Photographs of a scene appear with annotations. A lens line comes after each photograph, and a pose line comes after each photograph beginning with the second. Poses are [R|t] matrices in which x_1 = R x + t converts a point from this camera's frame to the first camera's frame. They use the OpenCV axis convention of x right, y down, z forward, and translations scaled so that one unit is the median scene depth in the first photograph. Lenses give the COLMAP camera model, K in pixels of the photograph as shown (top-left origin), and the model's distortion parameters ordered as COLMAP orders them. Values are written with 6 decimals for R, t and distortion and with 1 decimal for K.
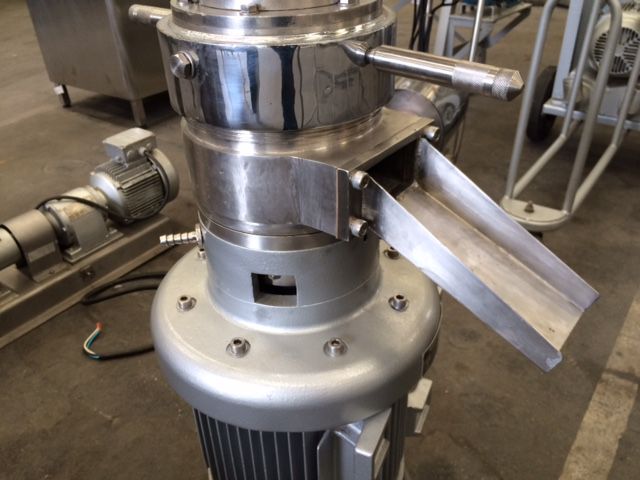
lens RADIAL K [[545.9, 0, 321.7], [0, 545.9, 242.7], [0, 0, 1]] dist [0.072461, -0.123618]
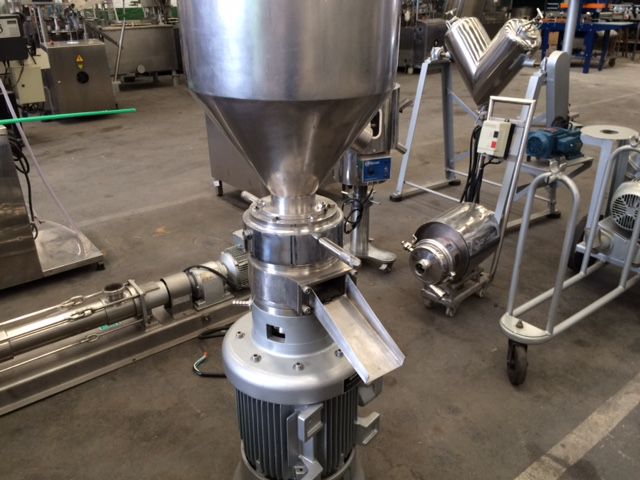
lens RADIAL K [[545.9, 0, 321.7], [0, 545.9, 242.7], [0, 0, 1]] dist [0.072461, -0.123618]
pose [[0.962959, 0.130809, -0.235794, 0.210404], [-0.164503, 0.977860, -0.129337, -0.005656], [0.213655, 0.163335, 0.963158, -0.418355]]
